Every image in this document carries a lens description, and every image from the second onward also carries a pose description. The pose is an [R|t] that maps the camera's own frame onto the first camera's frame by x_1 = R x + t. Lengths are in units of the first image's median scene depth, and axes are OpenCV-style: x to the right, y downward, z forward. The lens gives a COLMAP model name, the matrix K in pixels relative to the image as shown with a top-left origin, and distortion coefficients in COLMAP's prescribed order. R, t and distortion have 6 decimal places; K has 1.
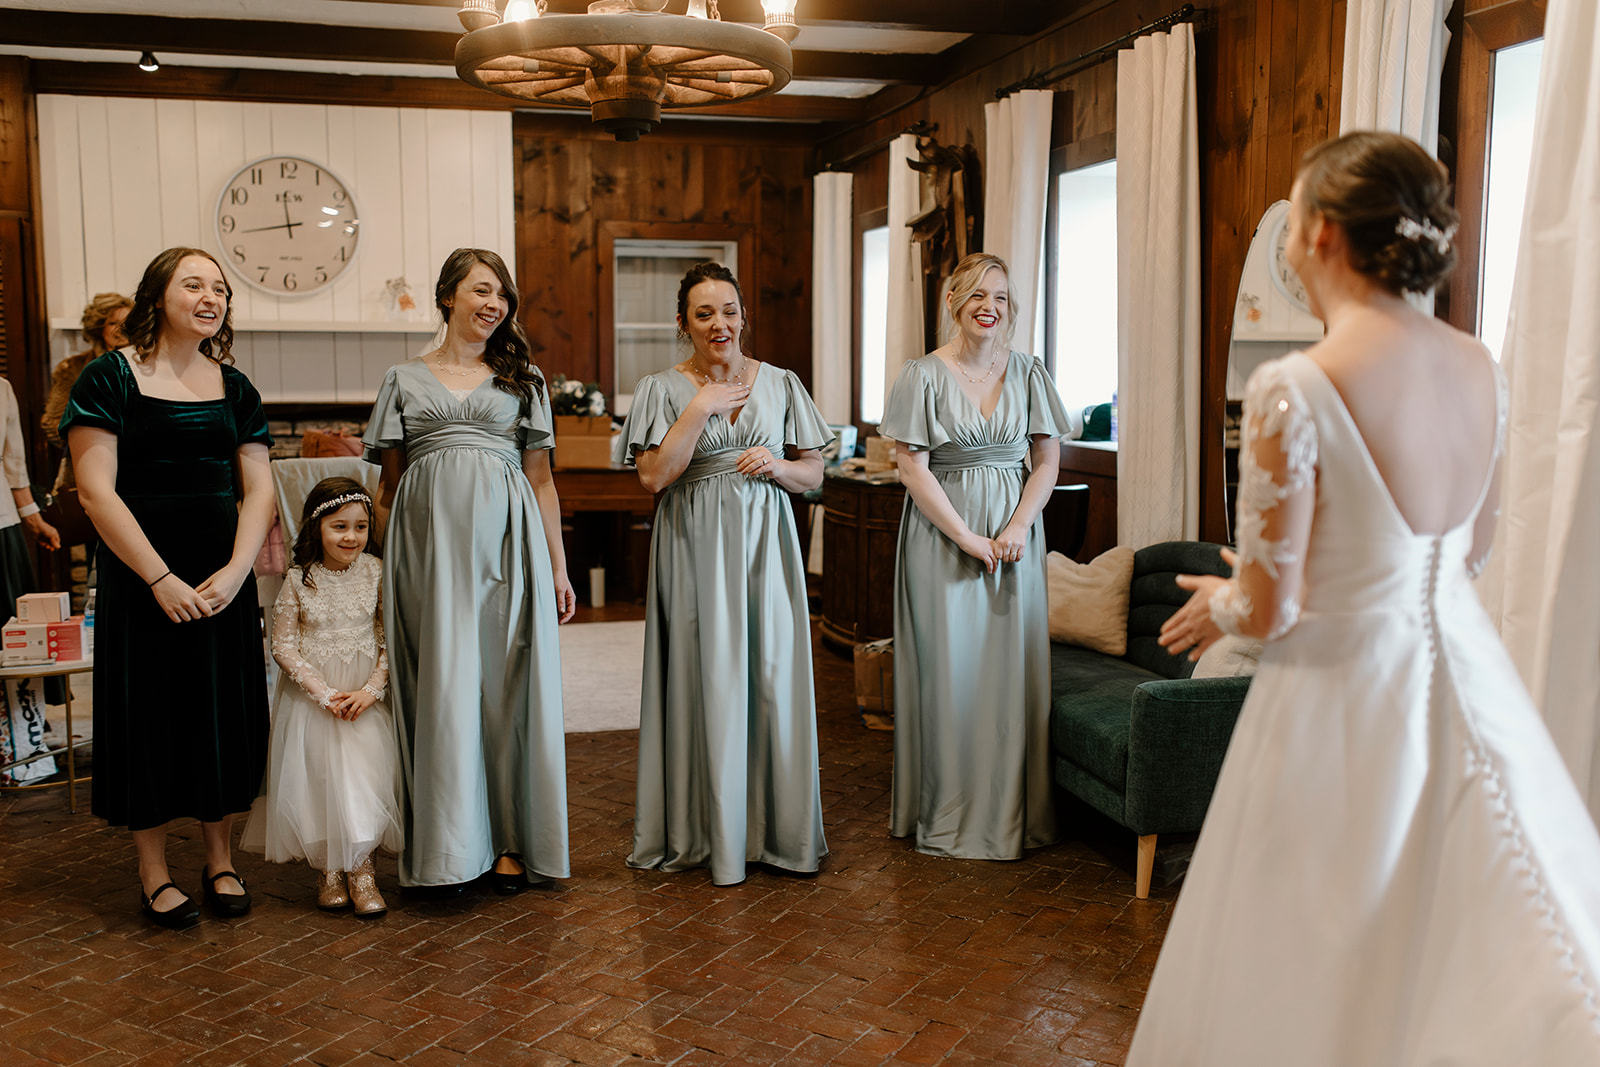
lens RADIAL K [[1561.7, 0, 800.0], [0, 1561.7, 533.5], [0, 0, 1]] dist [-0.006228, -0.008745]
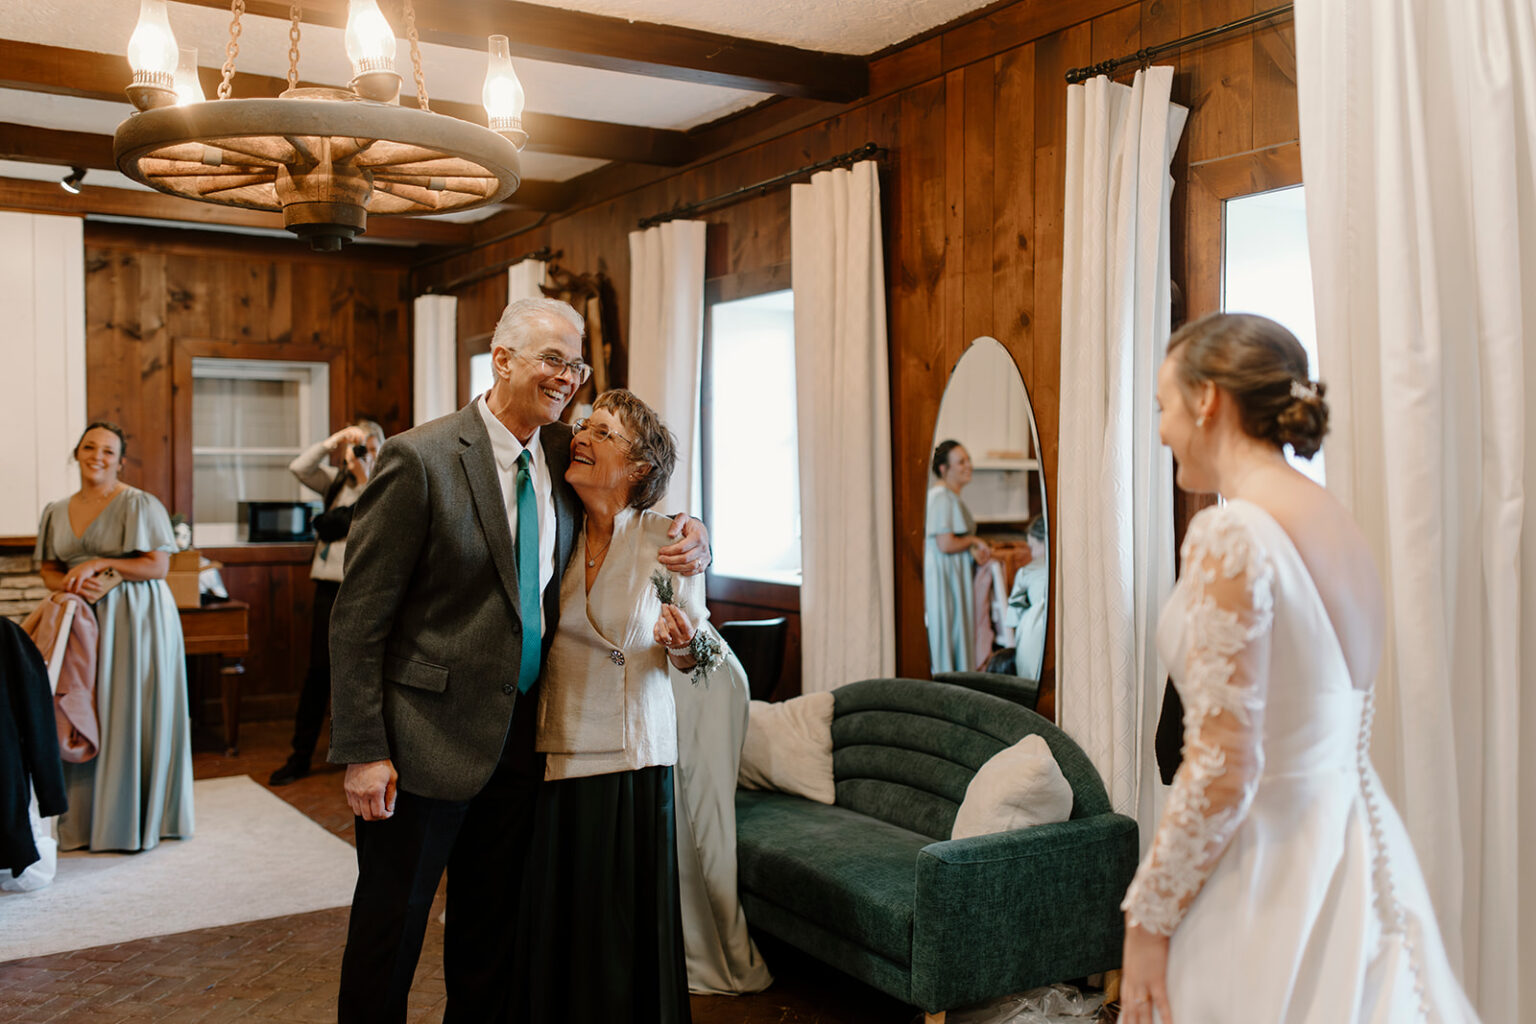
lens RADIAL K [[1457.1, 0, 768.0], [0, 1457.1, 512.0], [0, 0, 1]] dist [-0.003768, -0.003259]
pose [[0.952815, -0.010136, 0.303384, -0.084957], [0.036029, 0.996154, -0.079871, -0.023645], [-0.301407, 0.087033, 0.949515, 0.120754]]
